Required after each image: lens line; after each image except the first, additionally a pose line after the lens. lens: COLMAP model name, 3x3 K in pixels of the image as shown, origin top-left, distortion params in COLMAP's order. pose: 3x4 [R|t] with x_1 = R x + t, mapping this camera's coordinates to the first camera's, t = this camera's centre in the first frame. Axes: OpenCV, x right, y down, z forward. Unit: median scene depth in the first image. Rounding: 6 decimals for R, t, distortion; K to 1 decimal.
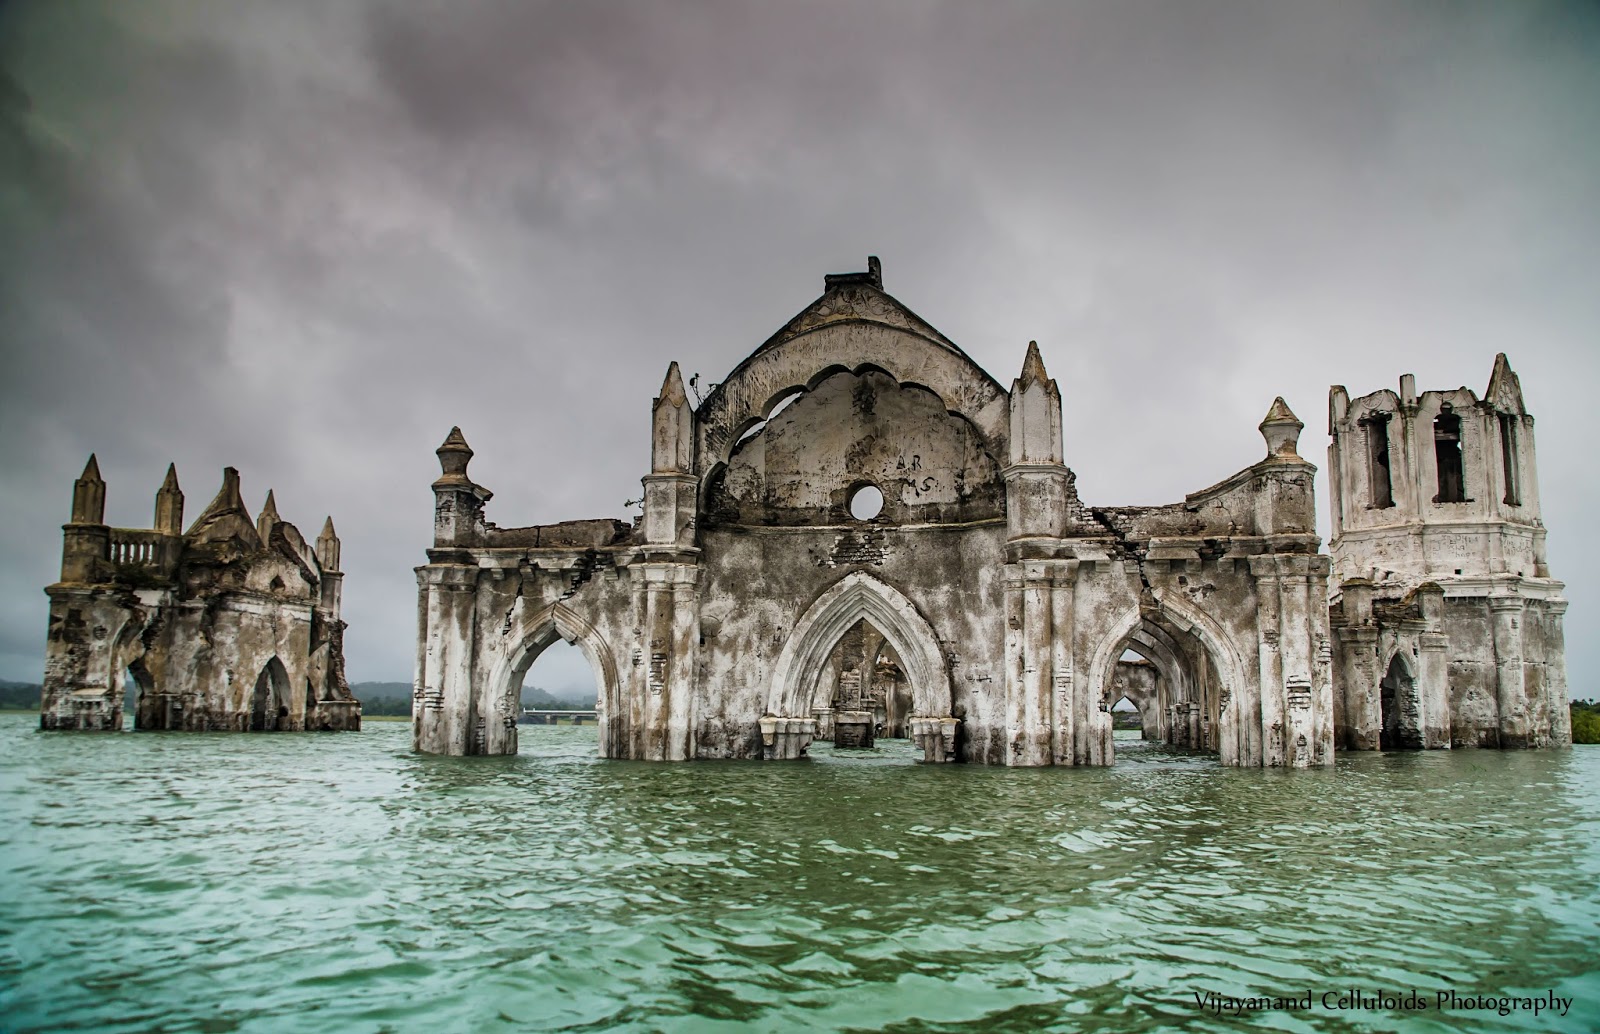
lens RADIAL K [[1319.6, 0, 800.0], [0, 1319.6, 517.0], [0, 0, 1]] dist [-0.164864, 0.152275]
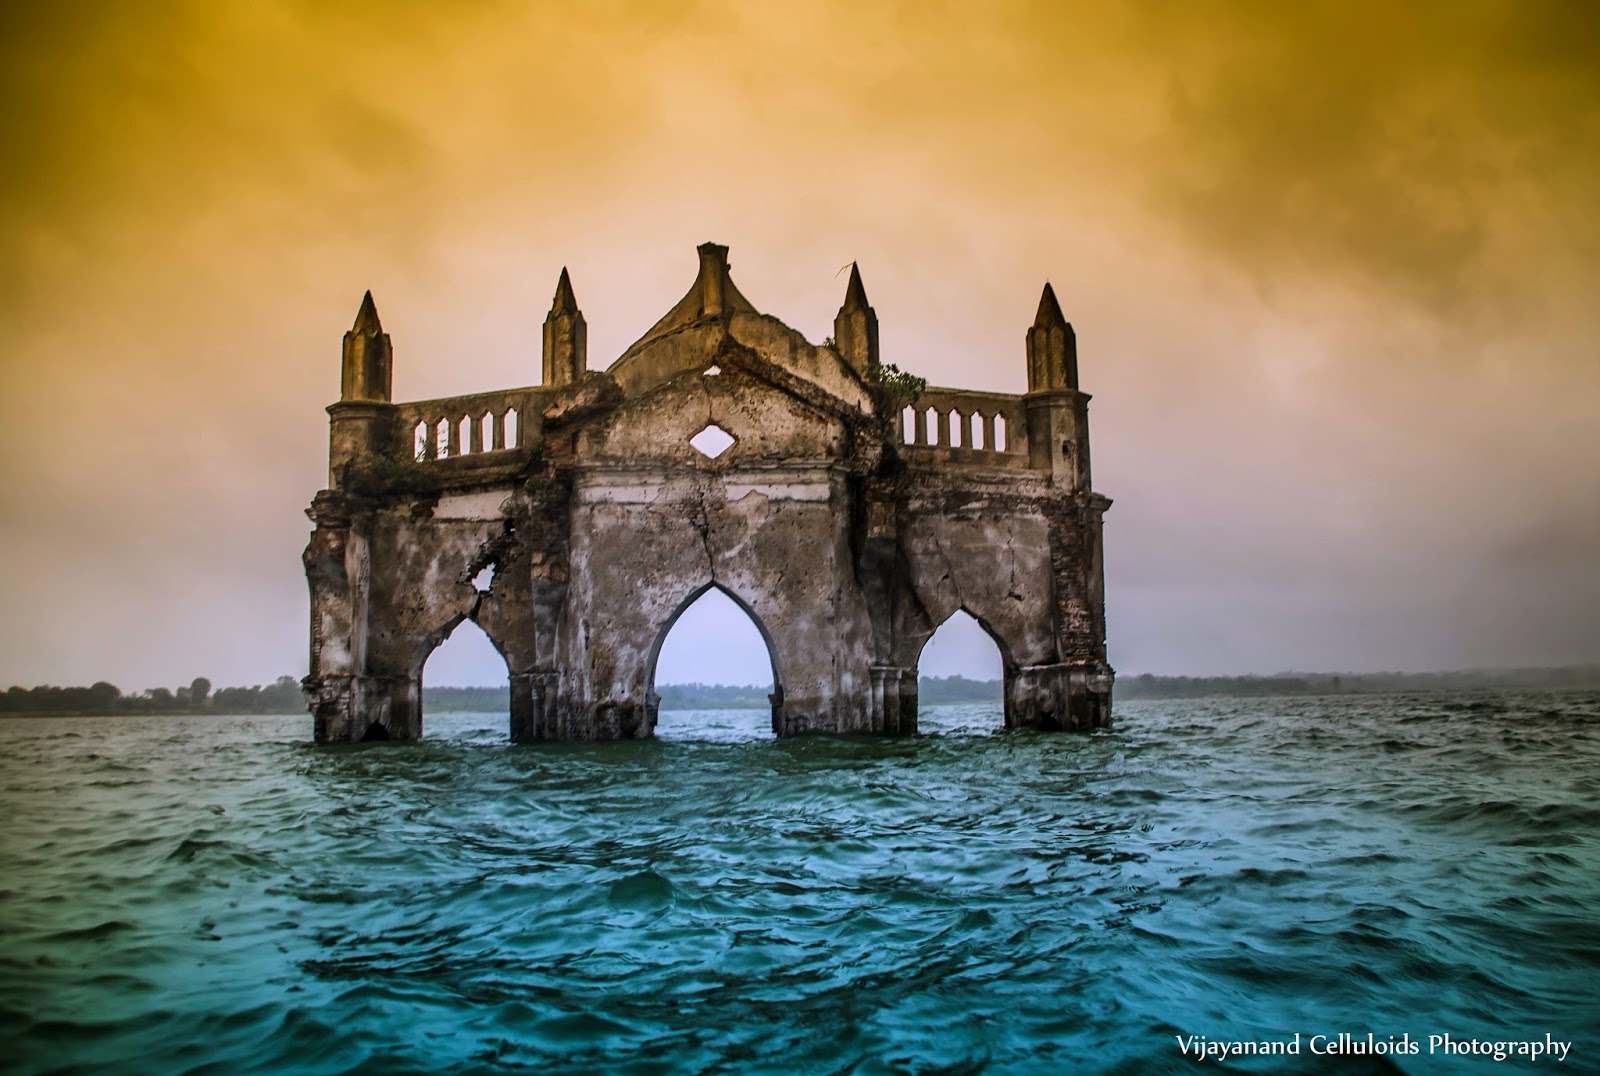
lens RADIAL K [[1335.0, 0, 800.0], [0, 1335.0, 538.0], [0, 0, 1]] dist [-0.170484, -0.000441]
pose [[0.275981, -0.126123, -0.952852, 0.183056], [0.169425, 0.982214, -0.080938, 0.307194], [0.946113, -0.139100, 0.292440, 1.980466]]
